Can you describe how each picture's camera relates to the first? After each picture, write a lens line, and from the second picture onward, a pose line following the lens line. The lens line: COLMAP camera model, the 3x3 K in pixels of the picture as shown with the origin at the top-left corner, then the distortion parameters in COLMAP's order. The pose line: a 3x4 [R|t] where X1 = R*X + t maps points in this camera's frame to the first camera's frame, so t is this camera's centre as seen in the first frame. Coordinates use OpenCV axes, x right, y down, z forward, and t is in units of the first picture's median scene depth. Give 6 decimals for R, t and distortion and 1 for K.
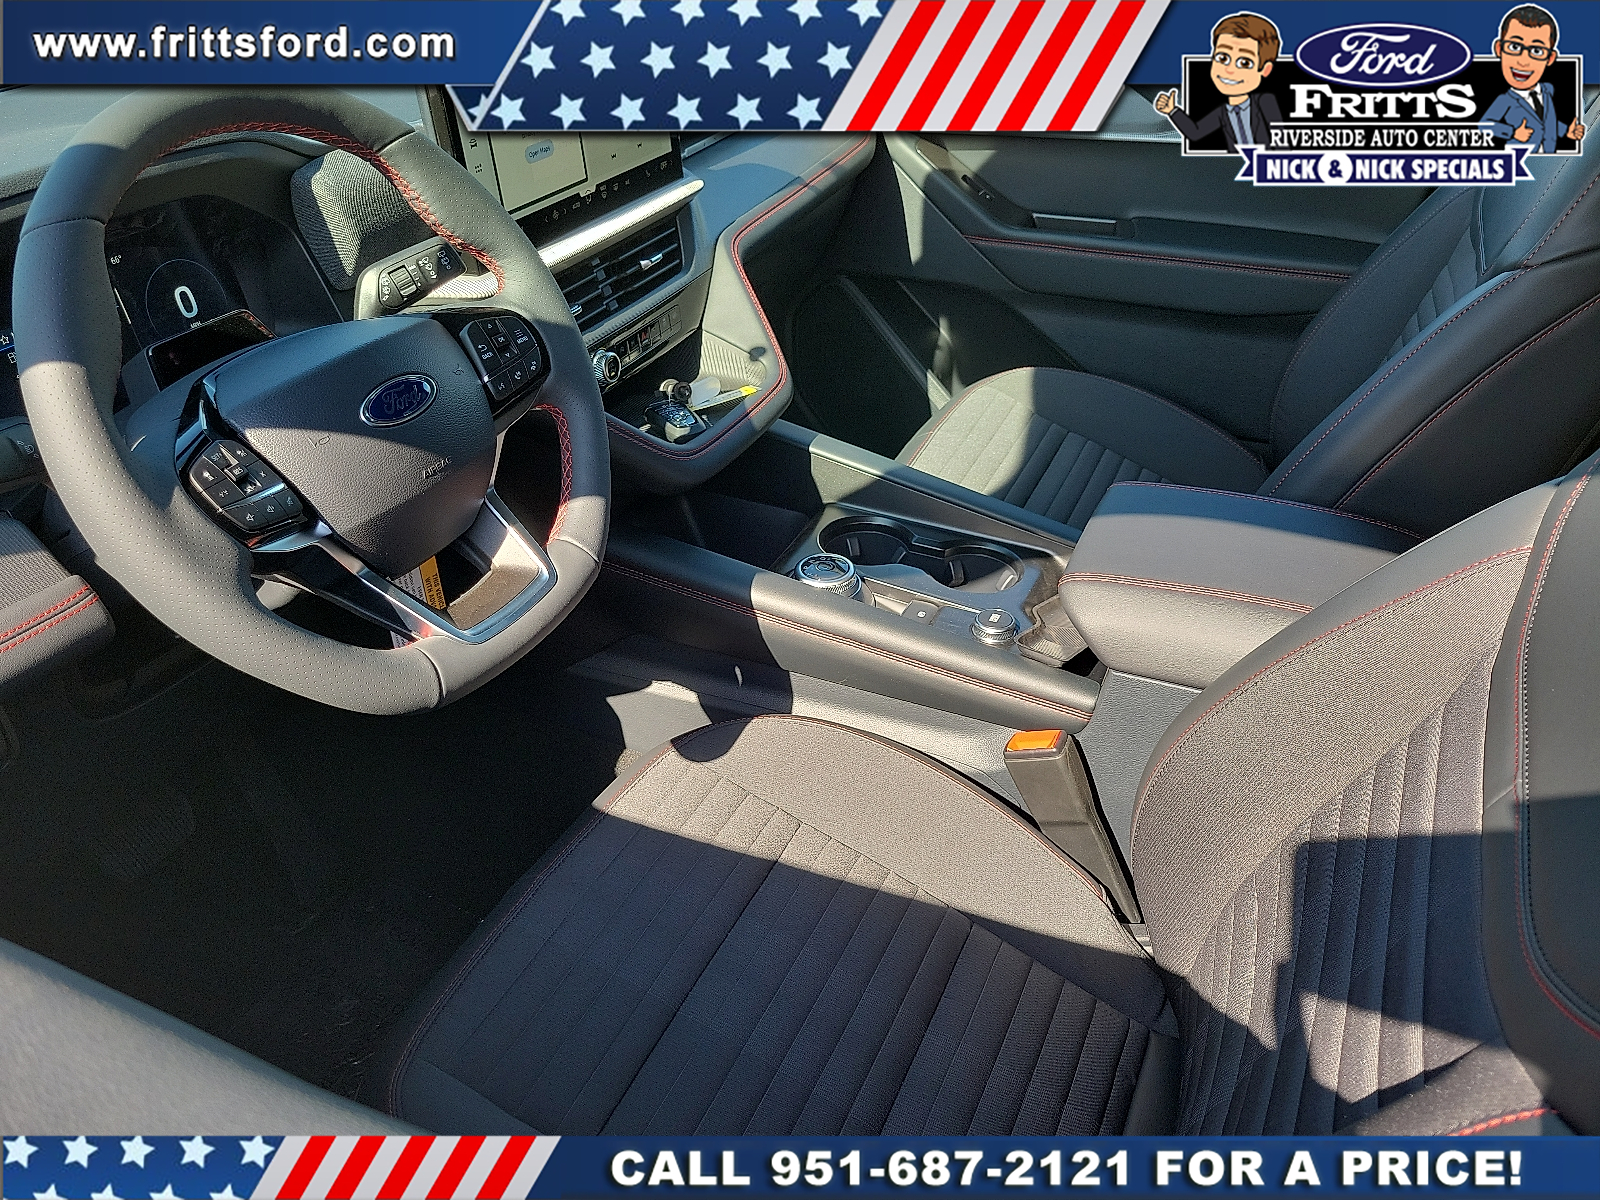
lens RADIAL K [[1255.0, 0, 800.0], [0, 1255.0, 600.0], [0, 0, 1]] dist [-0.005623, 0.000611]
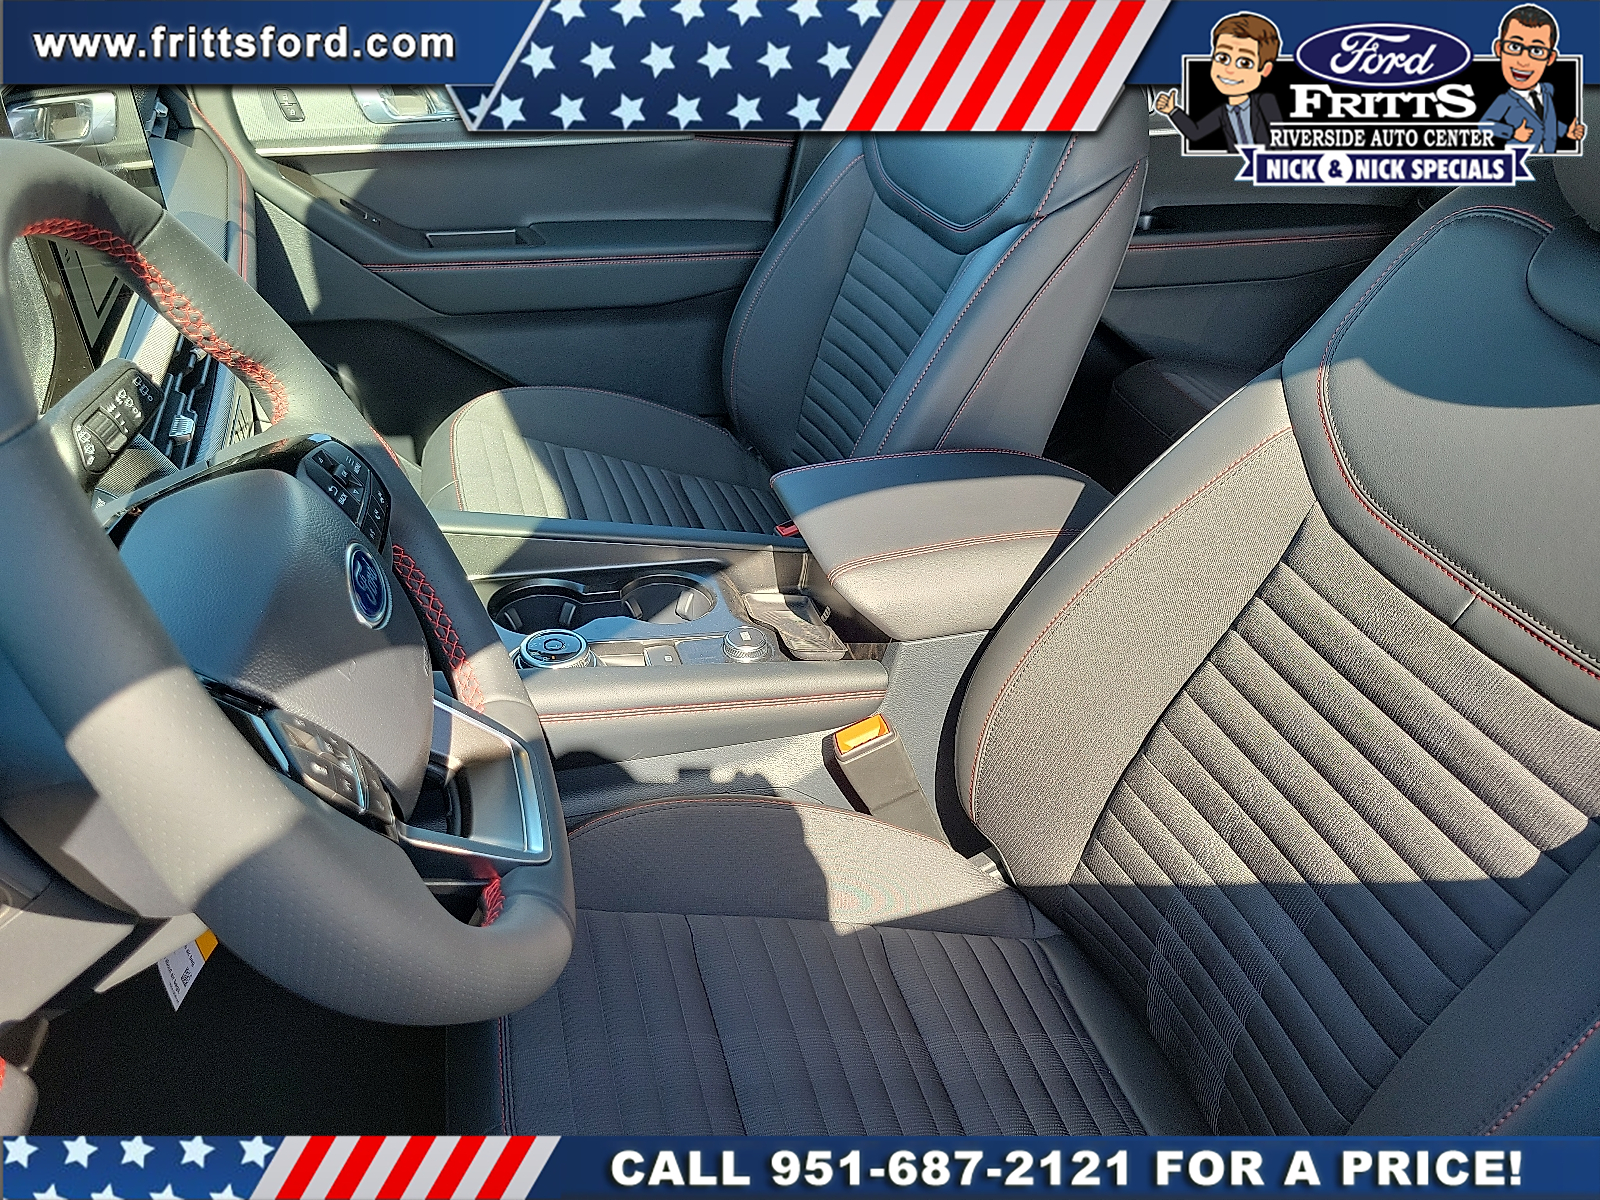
lens RADIAL K [[1255.0, 0, 800.0], [0, 1255.0, 600.0], [0, 0, 1]] dist [-0.005623, 0.000611]
pose [[0.732400, -0.301565, 0.610450, -0.268737], [0.299601, 0.947842, 0.108785, -0.071280], [-0.611416, 0.103217, 0.784549, 0.135856]]
